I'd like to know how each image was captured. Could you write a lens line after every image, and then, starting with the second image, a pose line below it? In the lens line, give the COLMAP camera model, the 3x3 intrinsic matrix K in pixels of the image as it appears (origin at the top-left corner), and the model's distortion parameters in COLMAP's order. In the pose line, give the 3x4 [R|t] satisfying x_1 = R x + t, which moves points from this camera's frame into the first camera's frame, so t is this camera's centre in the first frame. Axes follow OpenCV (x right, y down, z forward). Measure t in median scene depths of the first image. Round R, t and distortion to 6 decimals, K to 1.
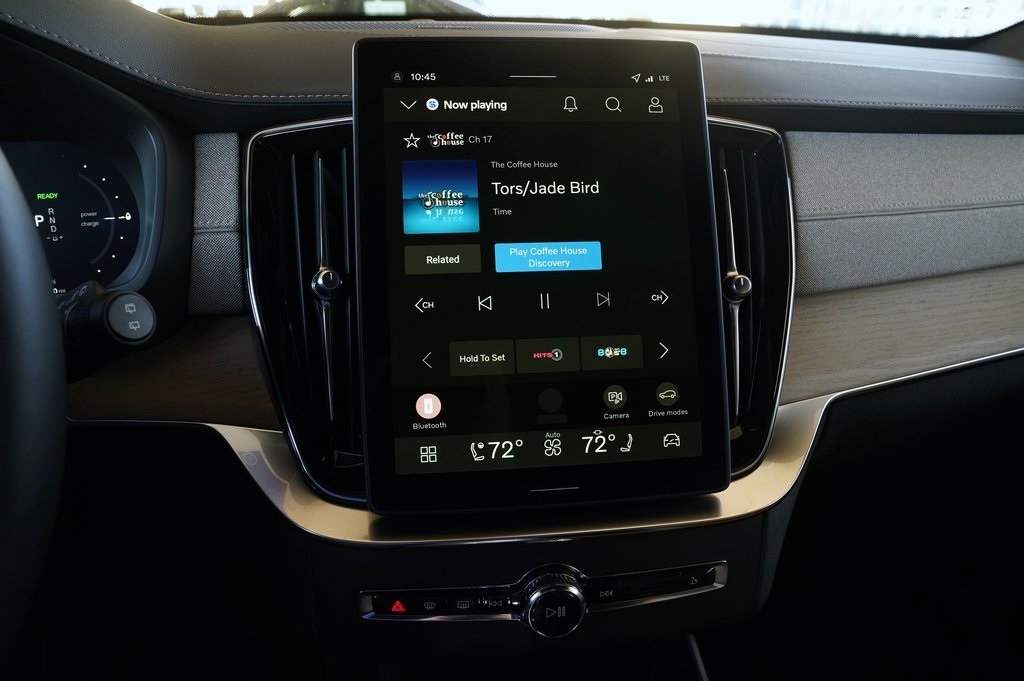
lens RADIAL K [[741.6, 0, 509.3], [0, 741.6, 340.8], [0, 0, 1]] dist [-0.083307, 0.011355]
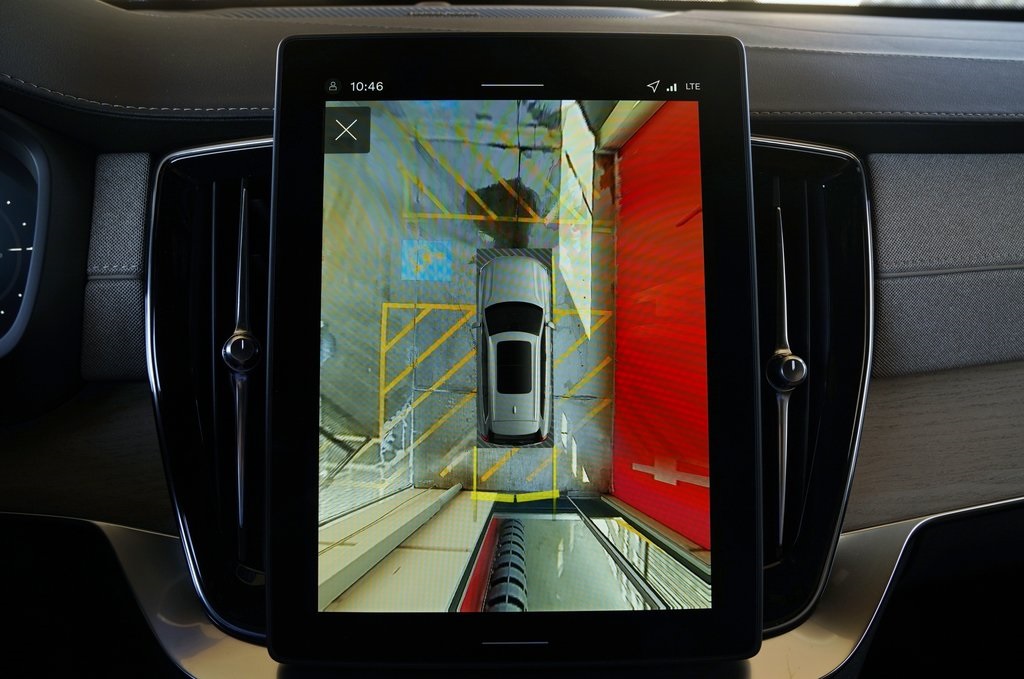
lens RADIAL K [[803.0, 0, 507.0], [0, 803.0, 335.8], [0, 0, 1]] dist [-0.052535, 0.029952]
pose [[0.993807, 0.033246, -0.106033, 0.114741], [-0.033930, 0.999413, -0.004656, -0.094342], [0.105816, 0.008225, 0.994352, 0.177345]]
